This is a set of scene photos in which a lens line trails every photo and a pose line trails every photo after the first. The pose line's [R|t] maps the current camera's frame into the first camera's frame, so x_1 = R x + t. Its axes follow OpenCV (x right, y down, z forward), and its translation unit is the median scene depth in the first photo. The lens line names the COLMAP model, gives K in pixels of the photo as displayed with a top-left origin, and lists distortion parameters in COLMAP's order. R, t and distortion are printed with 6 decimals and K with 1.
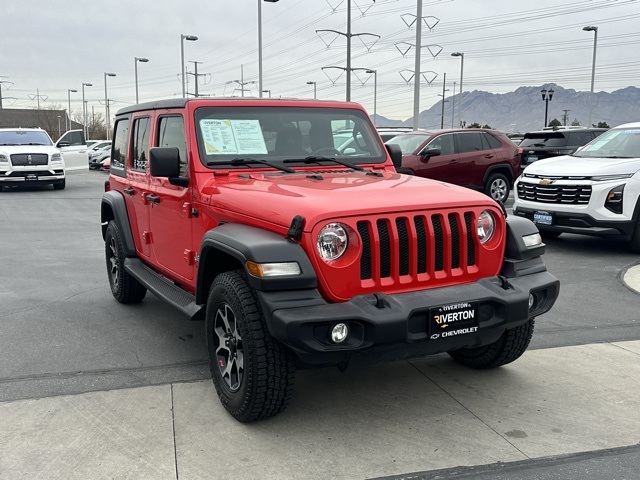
lens RADIAL K [[636.9, 0, 318.2], [0, 636.9, 239.3], [0, 0, 1]] dist [0.197328, -0.411197]
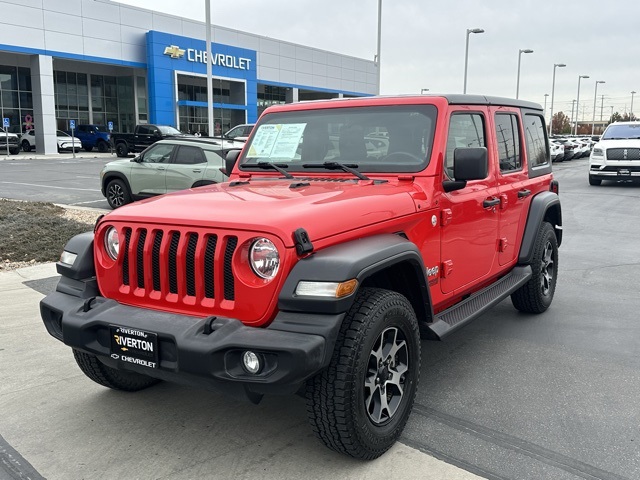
lens RADIAL K [[636.9, 0, 318.2], [0, 636.9, 239.3], [0, 0, 1]] dist [0.197328, -0.411197]
pose [[0.488179, 0.135405, -0.862175, 0.851784], [-0.123926, 0.988636, 0.085097, -0.103913], [0.863900, 0.065303, 0.499412, 0.581370]]
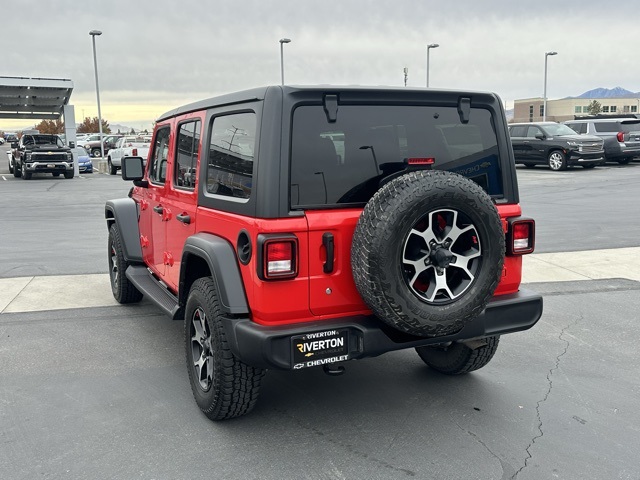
lens RADIAL K [[637.3, 0, 314.3], [0, 637.3, 231.8], [0, 0, 1]] dist [0.183509, -0.389951]
pose [[-0.998828, 0.018965, 0.044525, -0.266594], [0.030654, 0.959854, 0.278820, -0.381871], [-0.037449, 0.279858, -0.959311, 2.460629]]
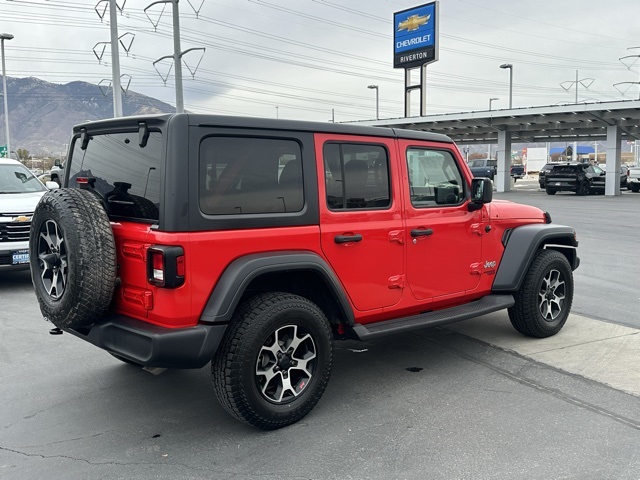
lens RADIAL K [[636.9, 0, 318.2], [0, 636.9, 239.3], [0, 0, 1]] dist [0.197328, -0.411197]
pose [[-0.234383, -0.089053, 0.968057, -1.335233], [0.148660, 0.980800, 0.126218, -0.229563], [-0.960711, 0.173494, -0.216644, 1.588601]]
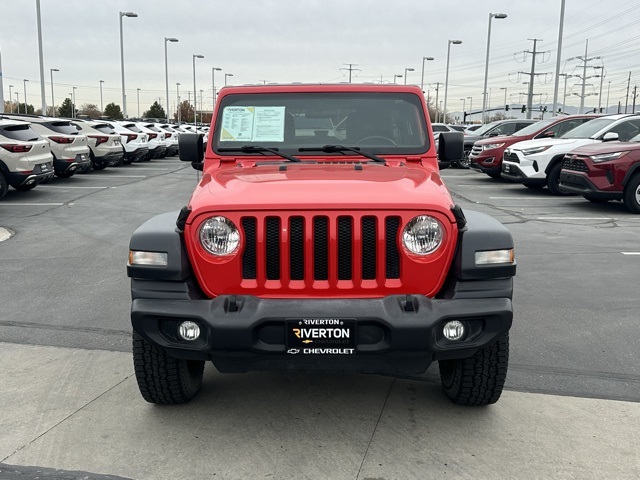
lens RADIAL K [[636.9, 0, 318.2], [0, 636.9, 239.3], [0, 0, 1]] dist [0.197328, -0.411197]
pose [[0.878182, 0.092561, -0.469285, 0.465731], [-0.079925, 0.995700, 0.046825, -0.037046], [0.471602, -0.003613, 0.881804, 0.172673]]
